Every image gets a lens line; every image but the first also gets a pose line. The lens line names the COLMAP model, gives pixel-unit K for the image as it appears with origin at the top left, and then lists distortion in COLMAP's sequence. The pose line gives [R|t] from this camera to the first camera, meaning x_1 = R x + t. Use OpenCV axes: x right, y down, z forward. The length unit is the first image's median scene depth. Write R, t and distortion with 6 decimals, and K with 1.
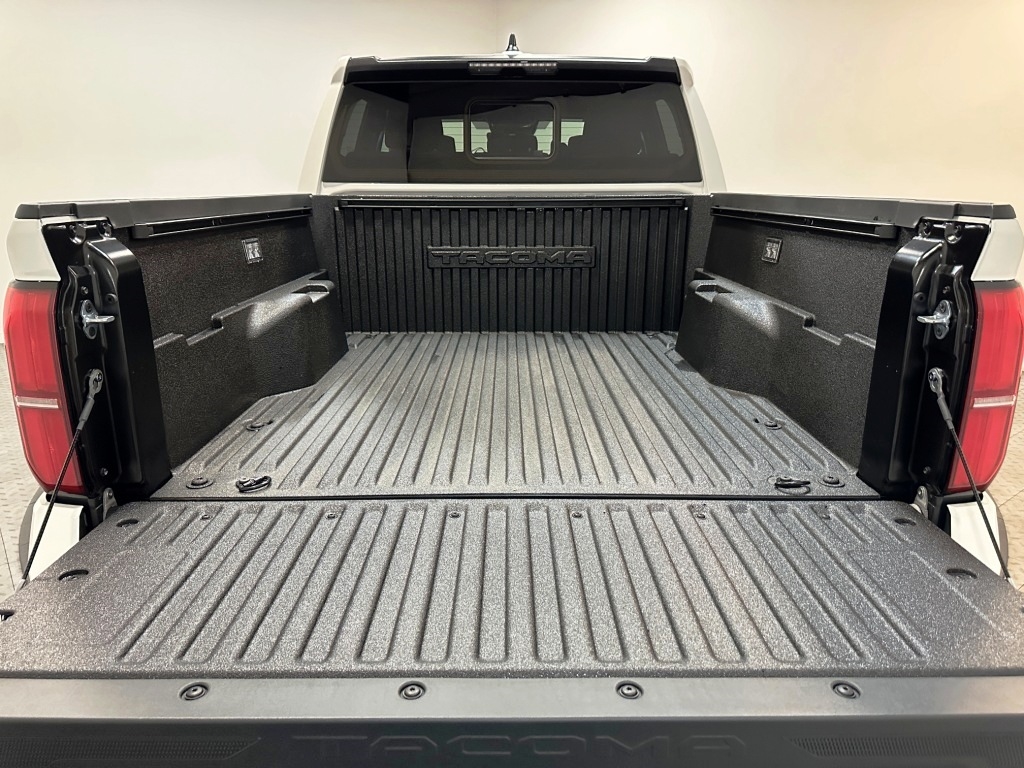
lens RADIAL K [[703.0, 0, 512.0], [0, 703.0, 384.0], [0, 0, 1]] dist [0.068645, -0.098943]
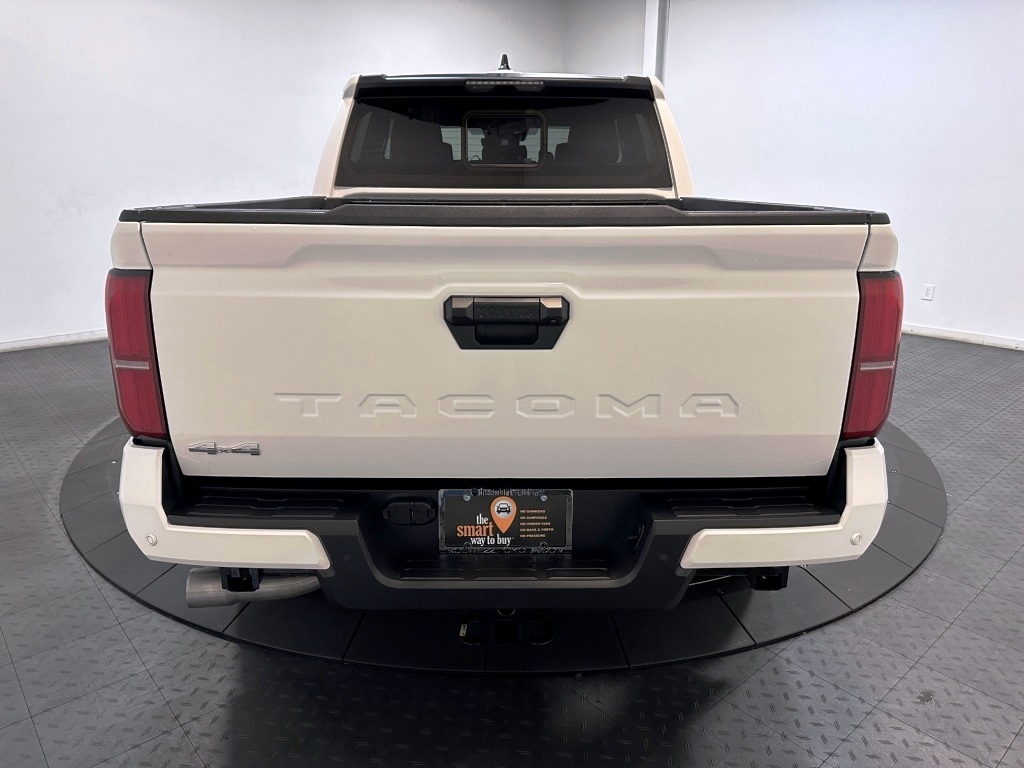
lens RADIAL K [[703.0, 0, 512.0], [0, 703.0, 384.0], [0, 0, 1]] dist [0.068645, -0.098943]
pose [[0.999950, 0.001325, 0.009865, 0.001894], [-0.001365, 0.999991, 0.004065, 0.024245], [-0.009859, -0.004078, 0.999943, -0.128335]]
